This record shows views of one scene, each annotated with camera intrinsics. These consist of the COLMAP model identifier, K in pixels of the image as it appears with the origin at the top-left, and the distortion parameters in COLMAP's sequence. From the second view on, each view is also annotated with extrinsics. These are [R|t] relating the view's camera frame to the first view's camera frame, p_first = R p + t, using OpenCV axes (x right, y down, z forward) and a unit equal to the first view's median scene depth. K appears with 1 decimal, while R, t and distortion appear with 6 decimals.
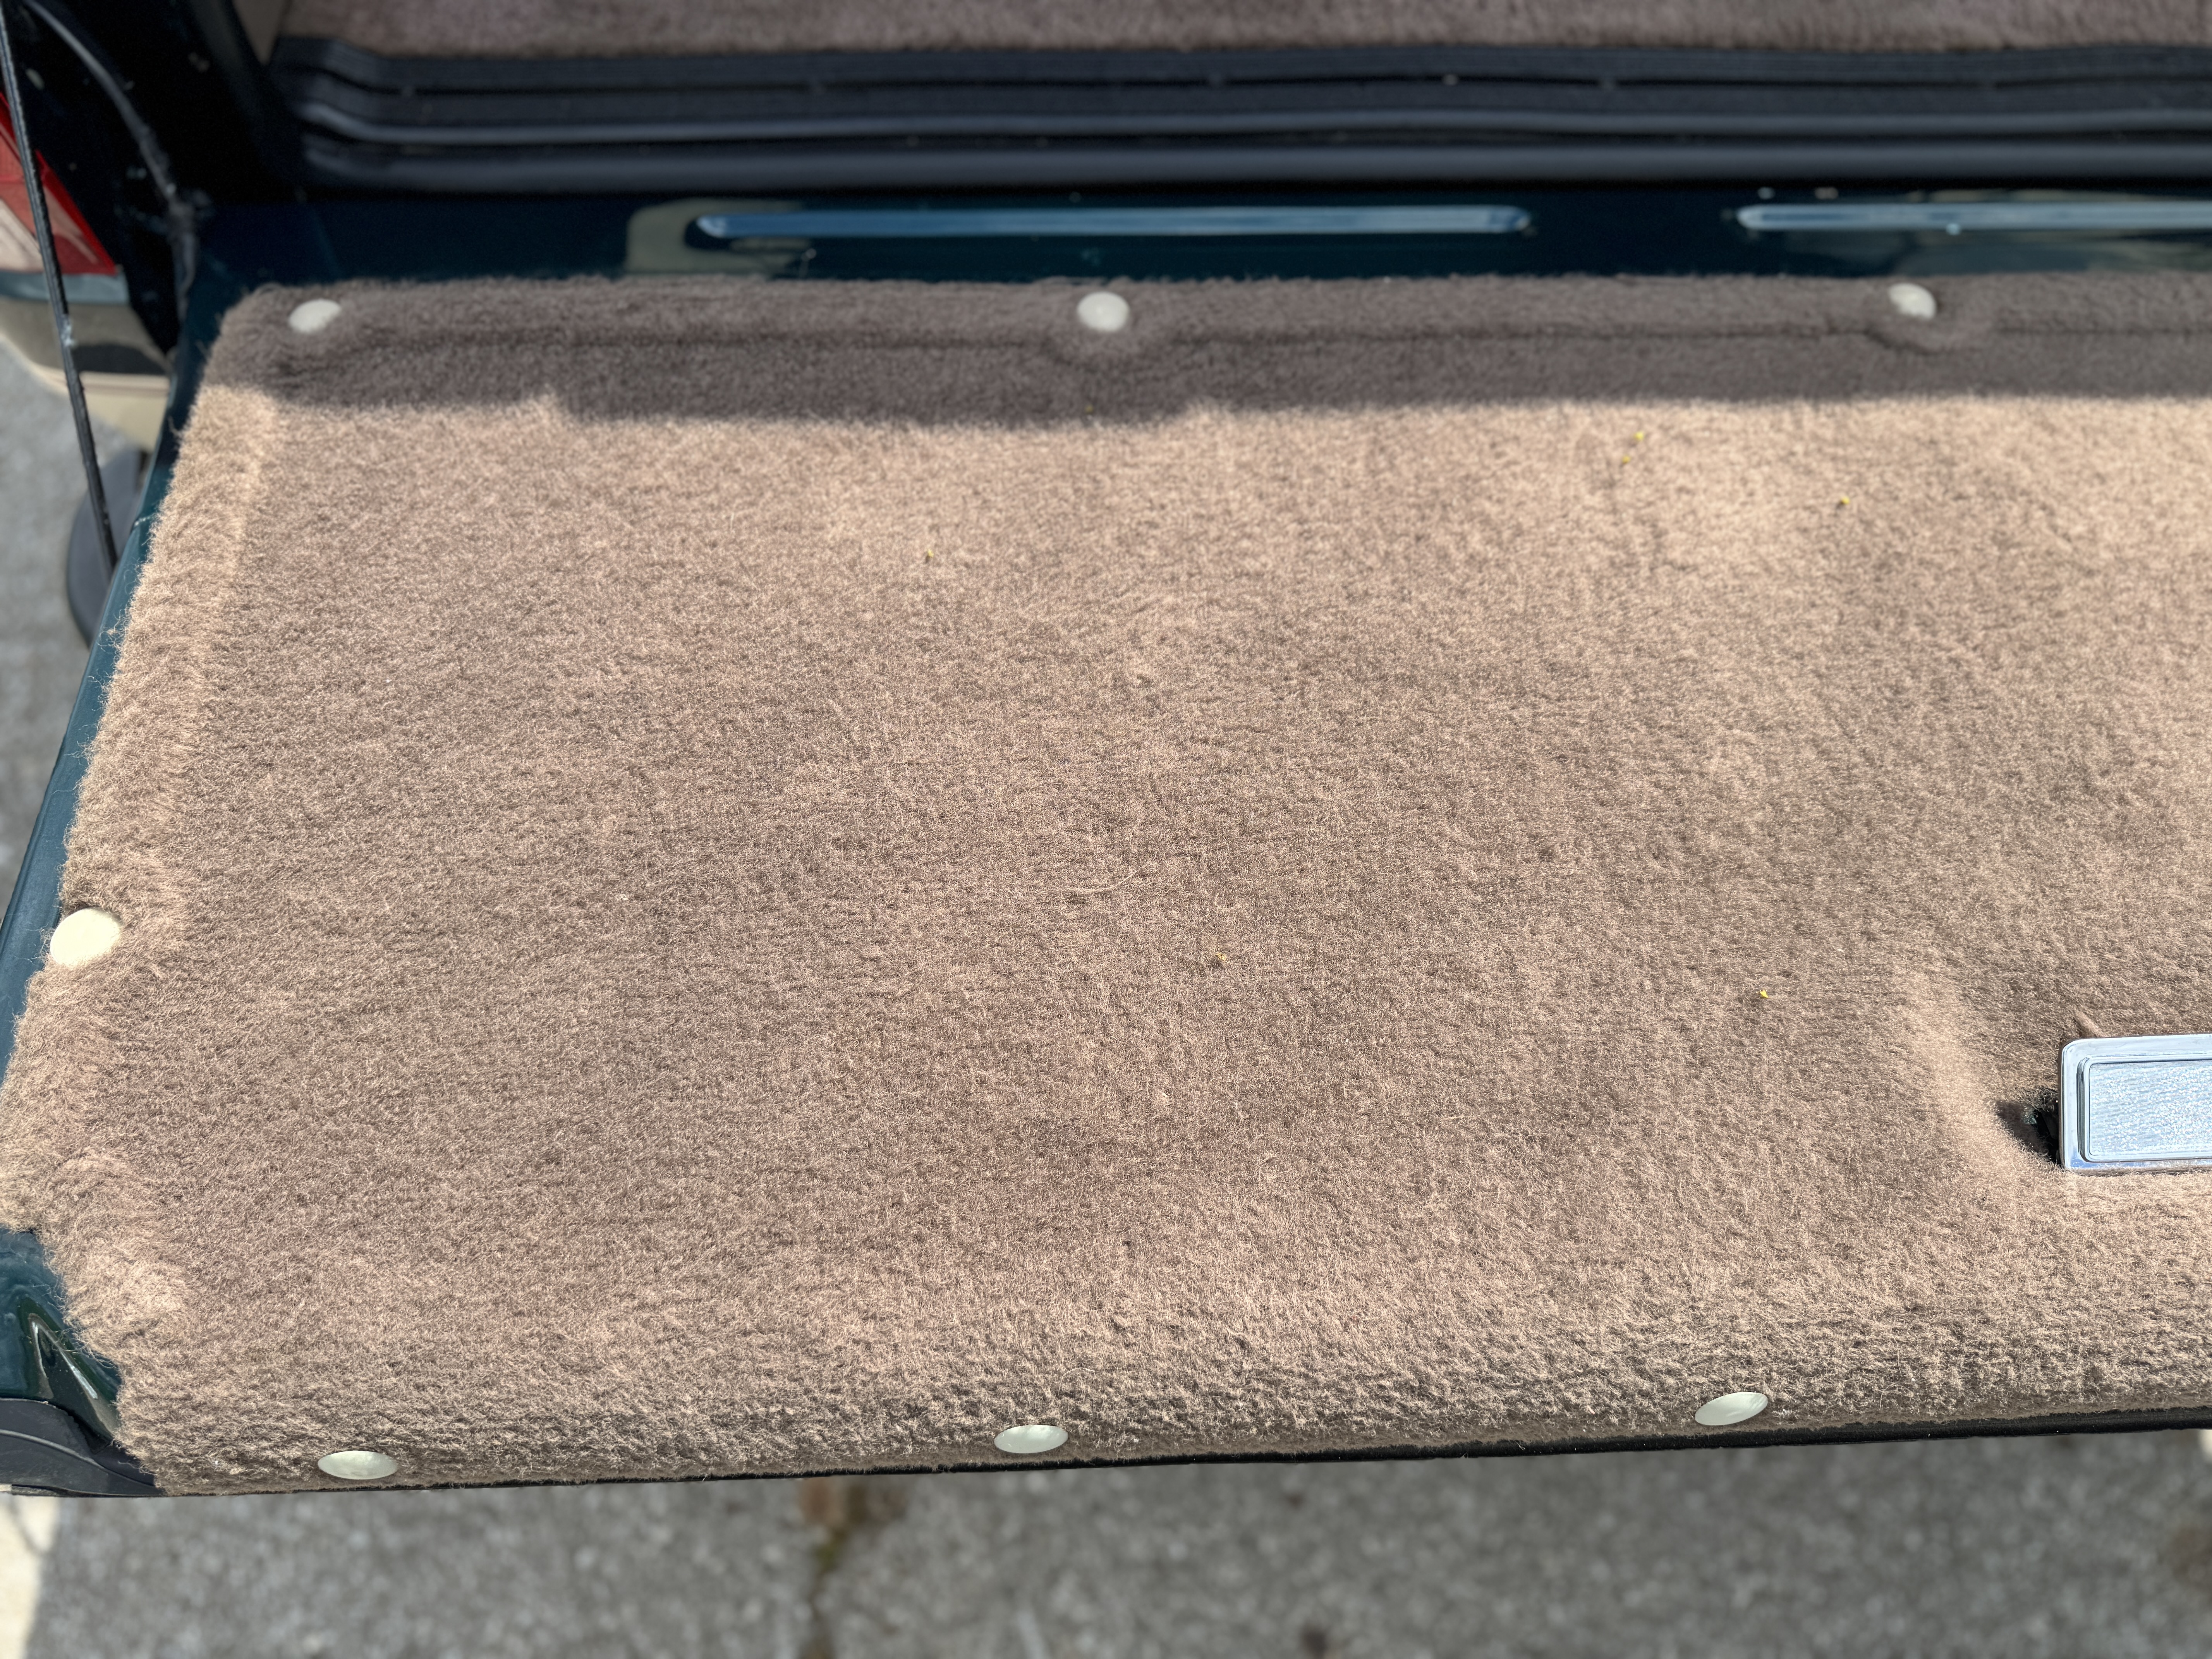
lens RADIAL K [[1488.0, 0, 1053.8], [0, 1488.0, 715.6], [0, 0, 1]] dist [0.026964, -0.043313]
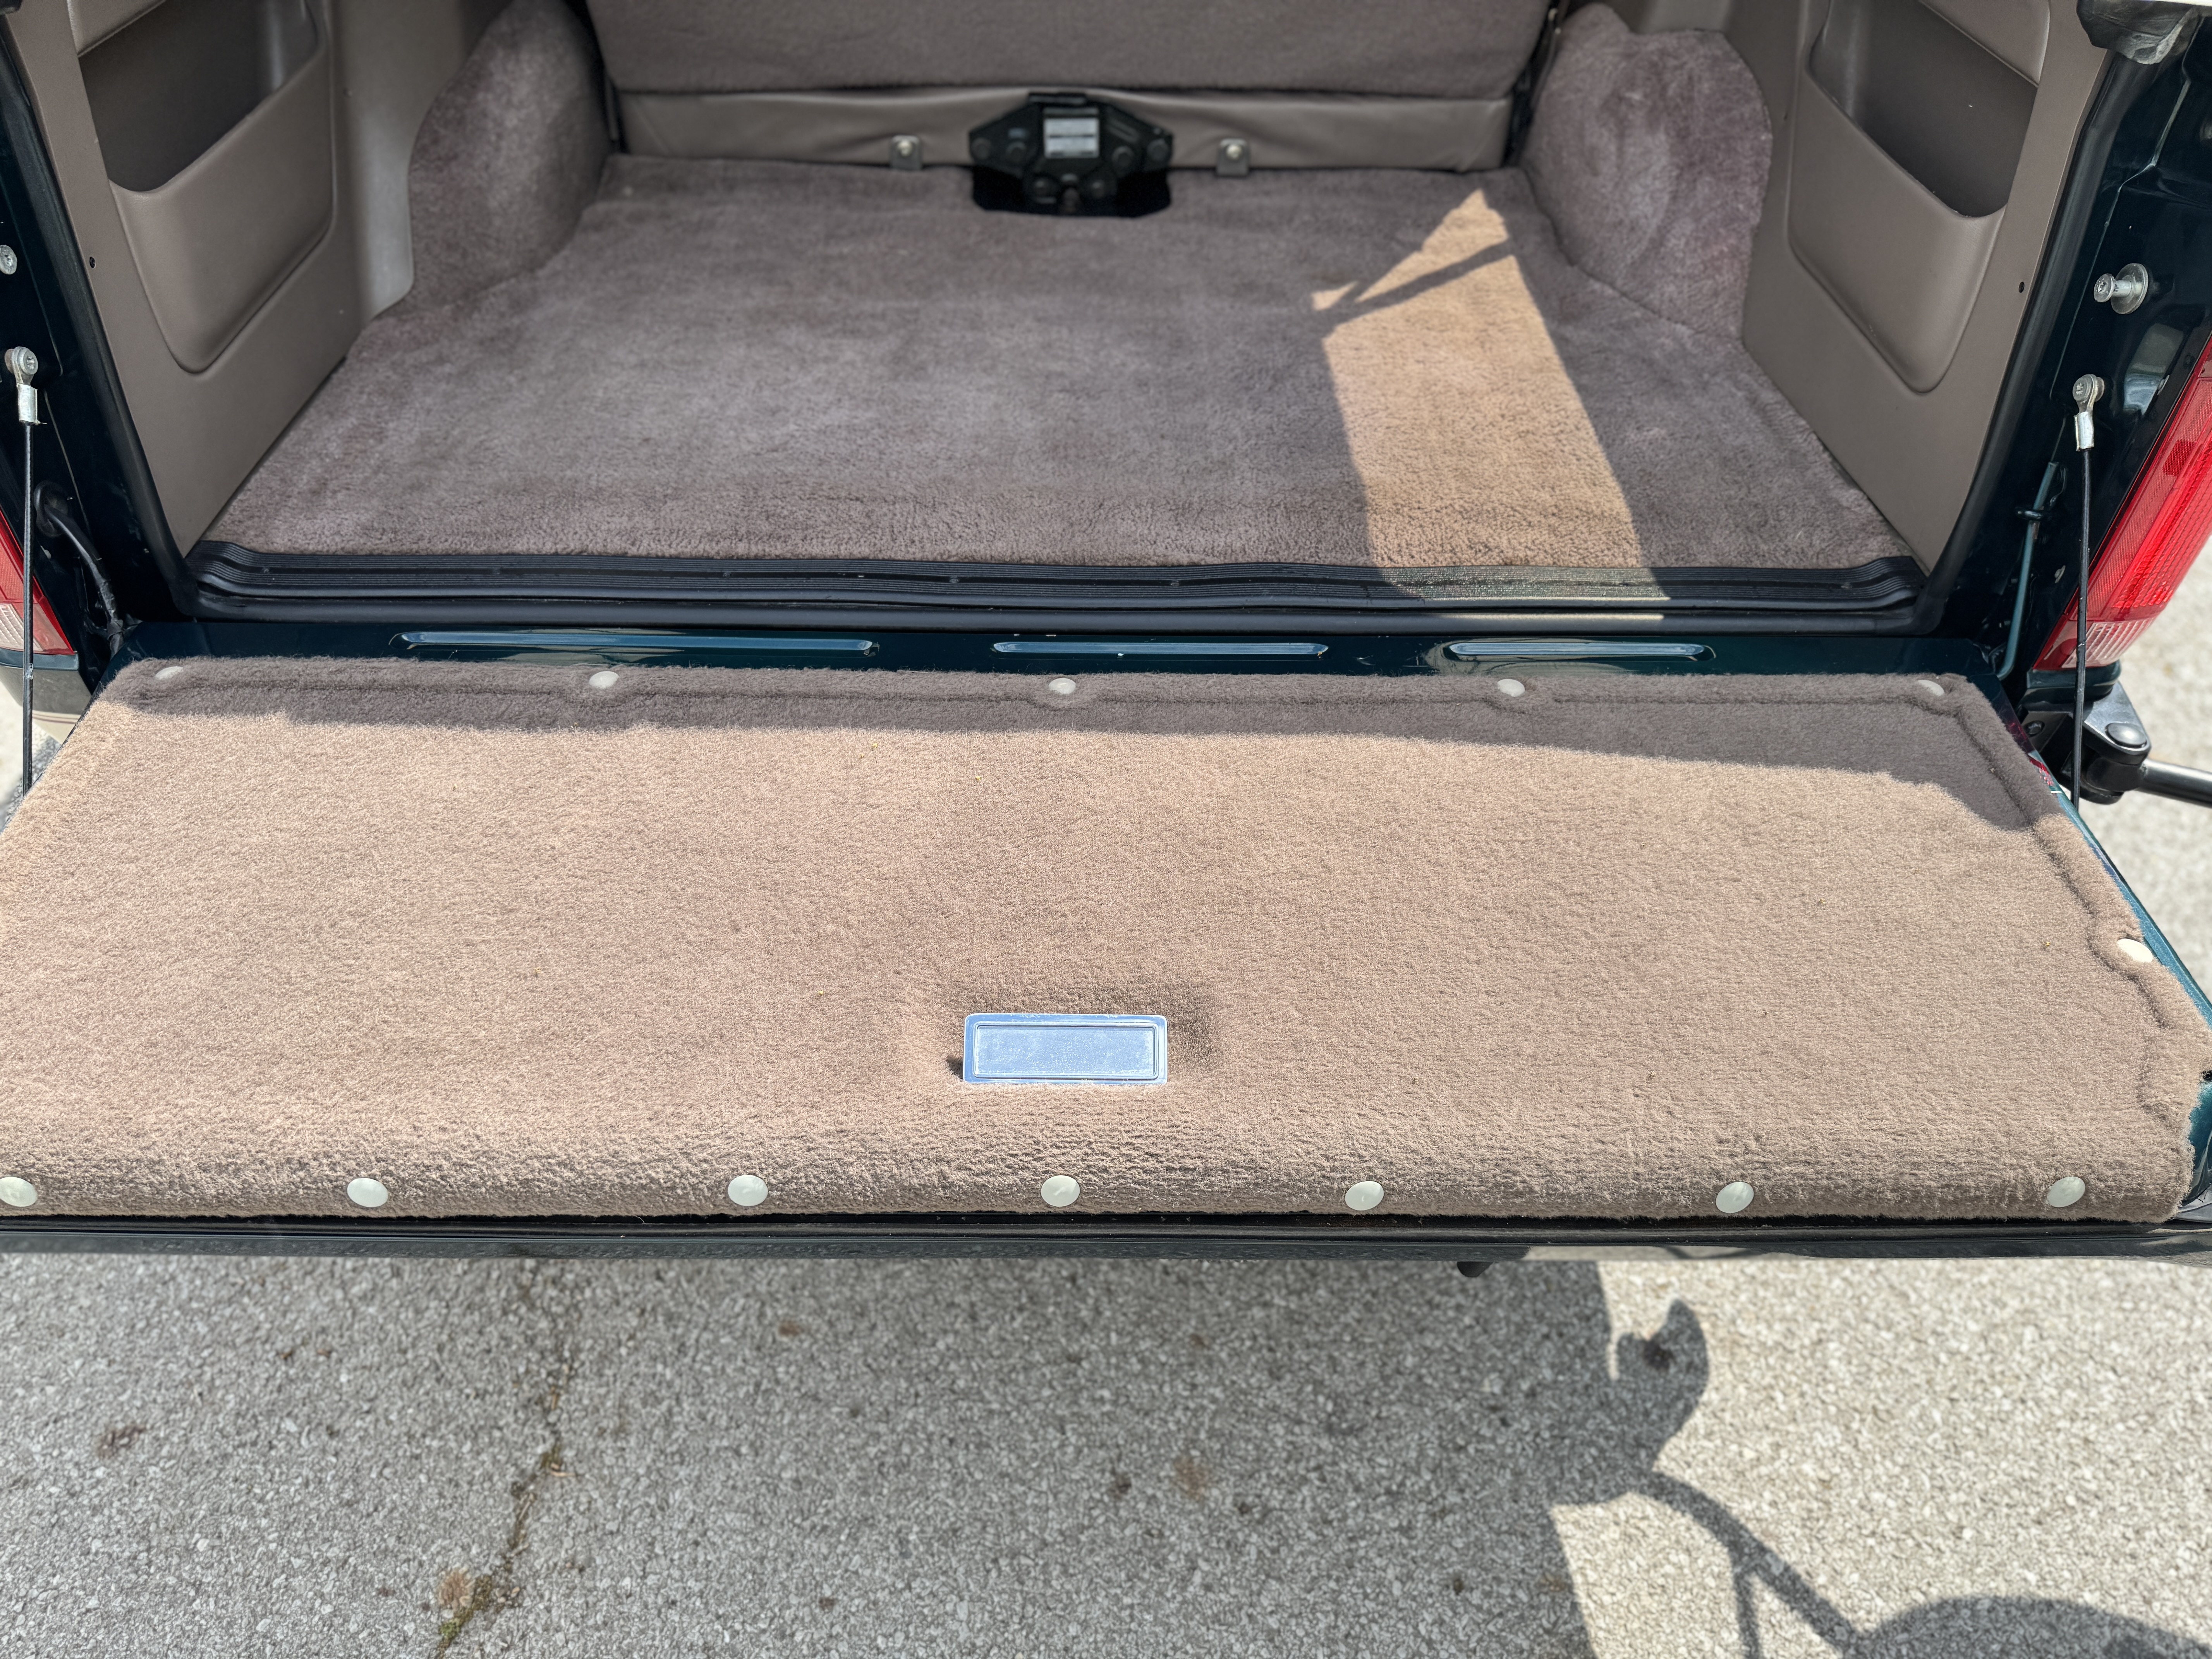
lens RADIAL K [[1488.0, 0, 1092.1], [0, 1488.0, 808.8], [0, 0, 1]] dist [0.026964, -0.043313]
pose [[0.999577, 0.016521, -0.023920, 0.678010], [-0.022896, 0.954415, -0.297605, 0.407196], [0.017912, 0.298026, 0.954390, -0.673165]]
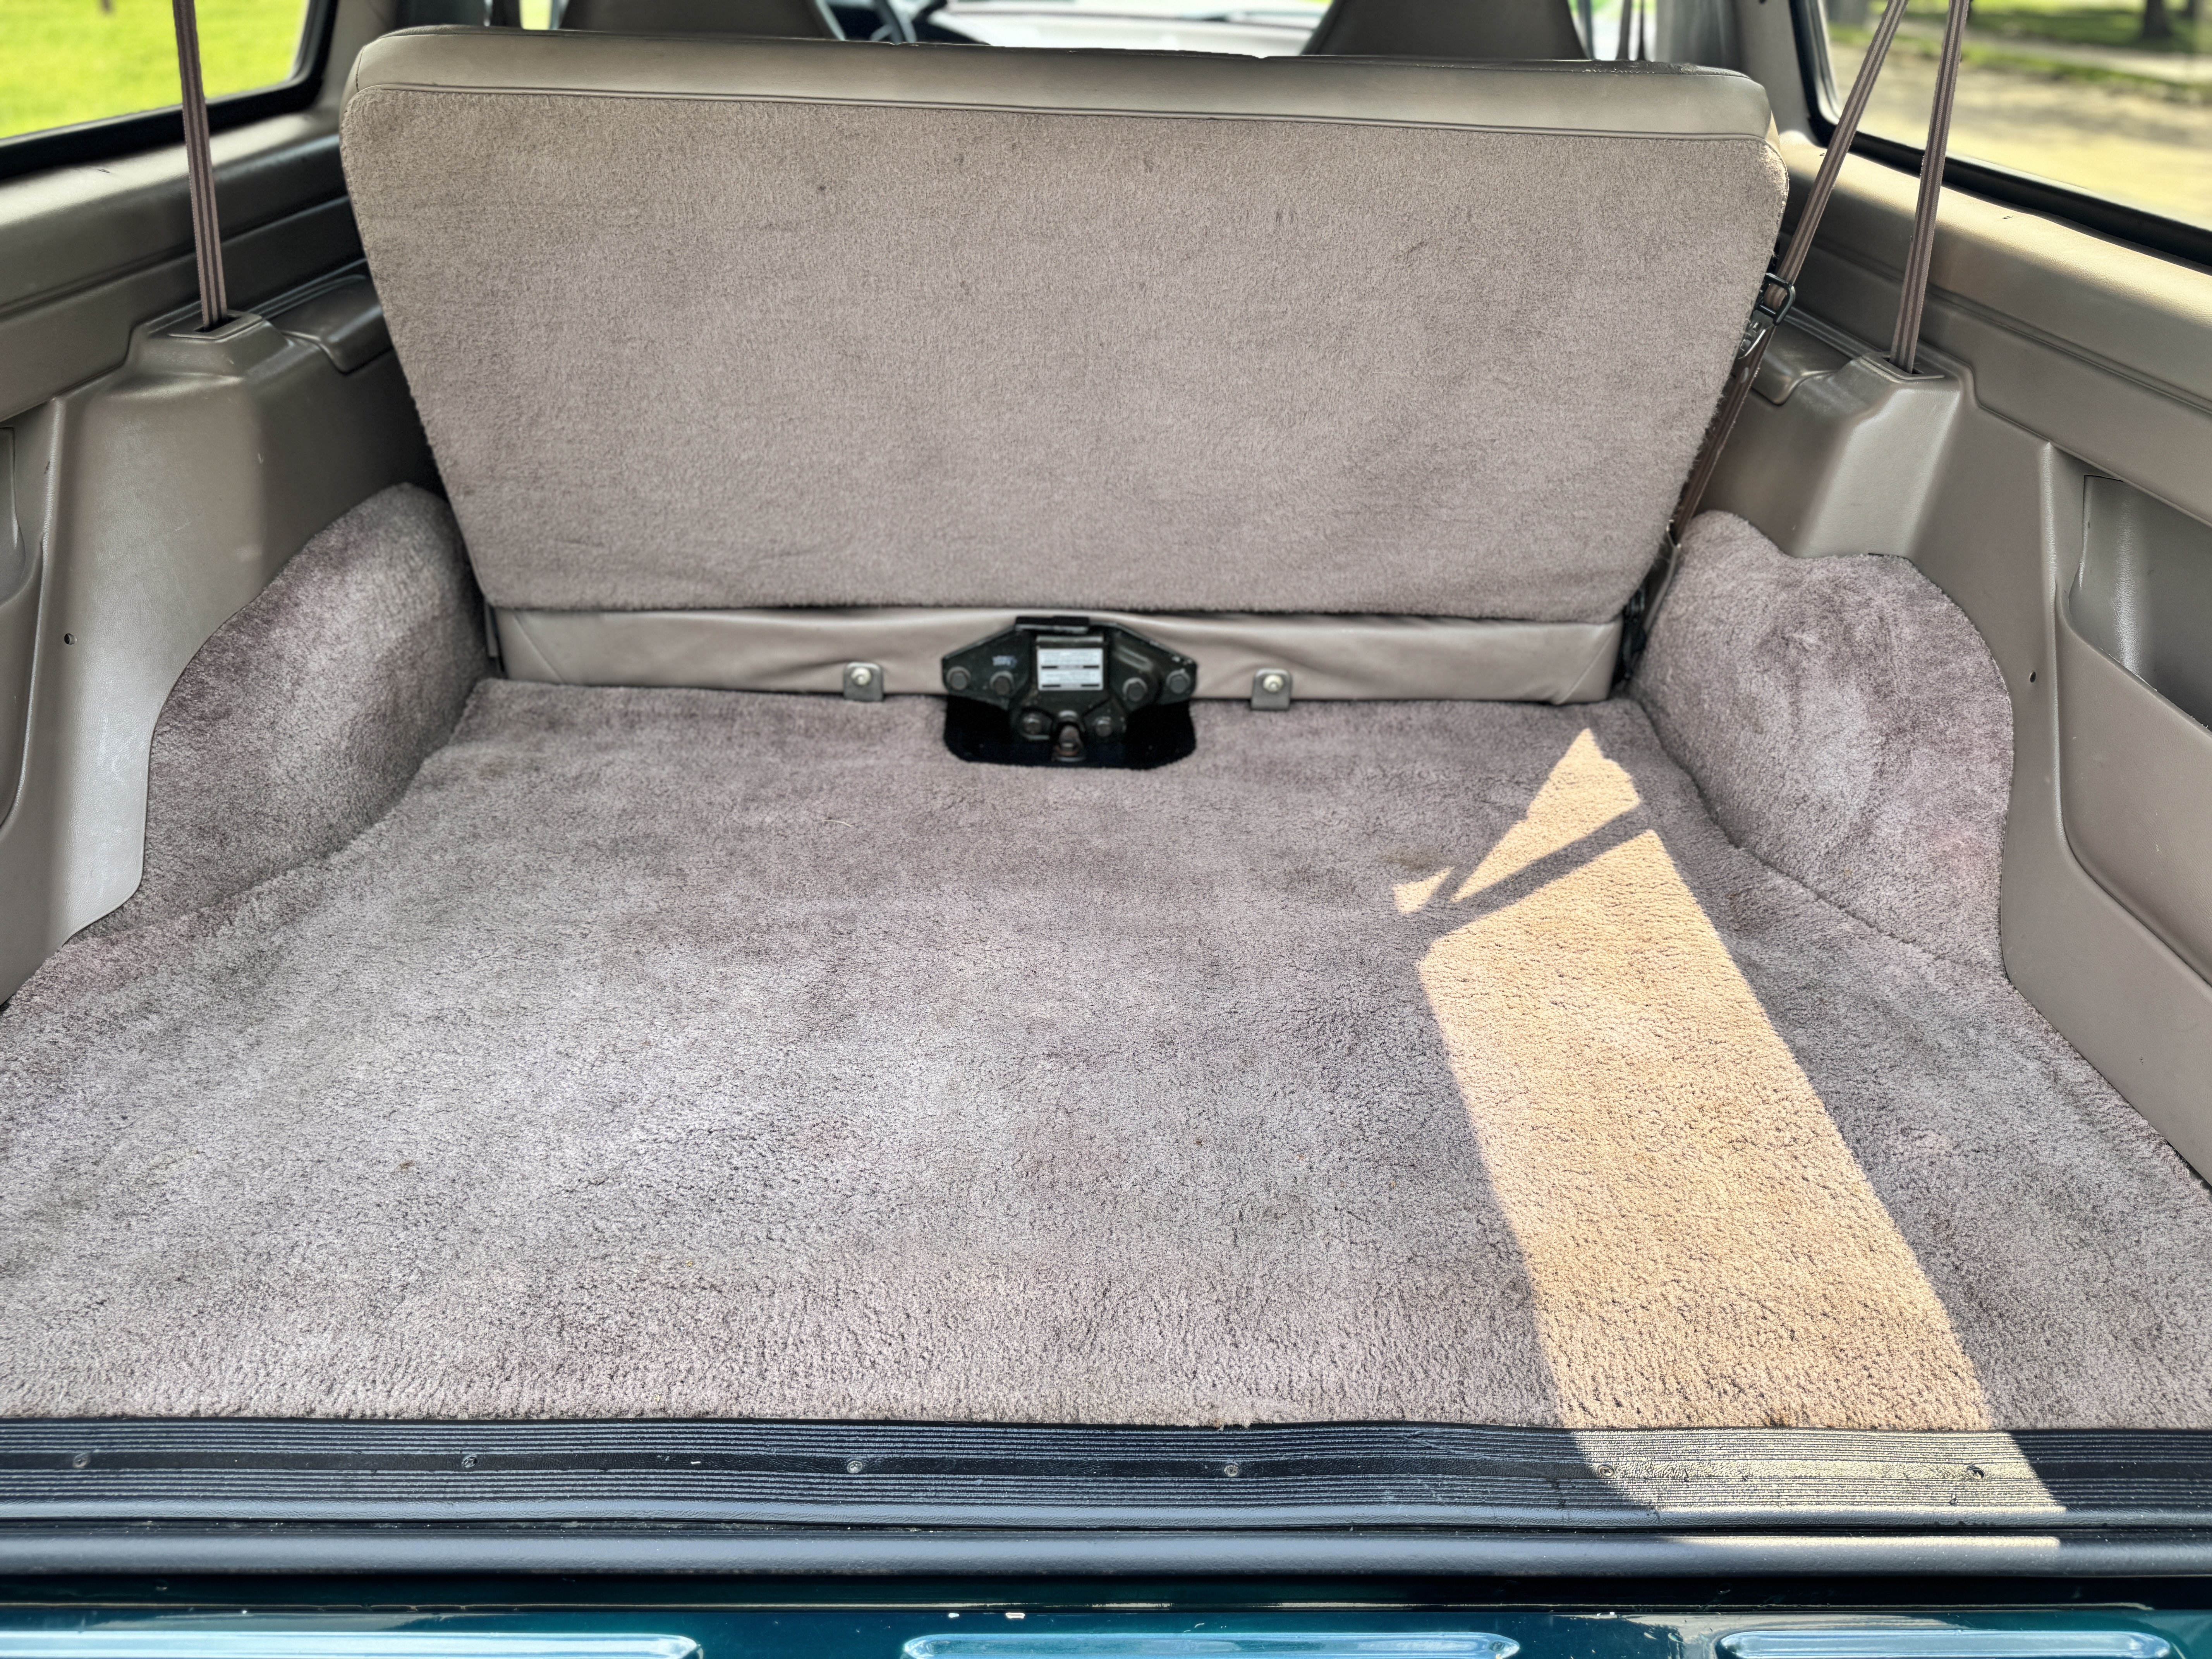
lens RADIAL K [[1488.0, 0, 1114.7], [0, 1488.0, 847.7], [0, 0, 1]] dist [0.026964, -0.043313]
pose [[0.999775, 0.015337, -0.014622, 0.653670], [-0.020606, 0.864525, -0.502168, -0.316556], [0.004940, 0.502357, 0.864646, -0.125720]]
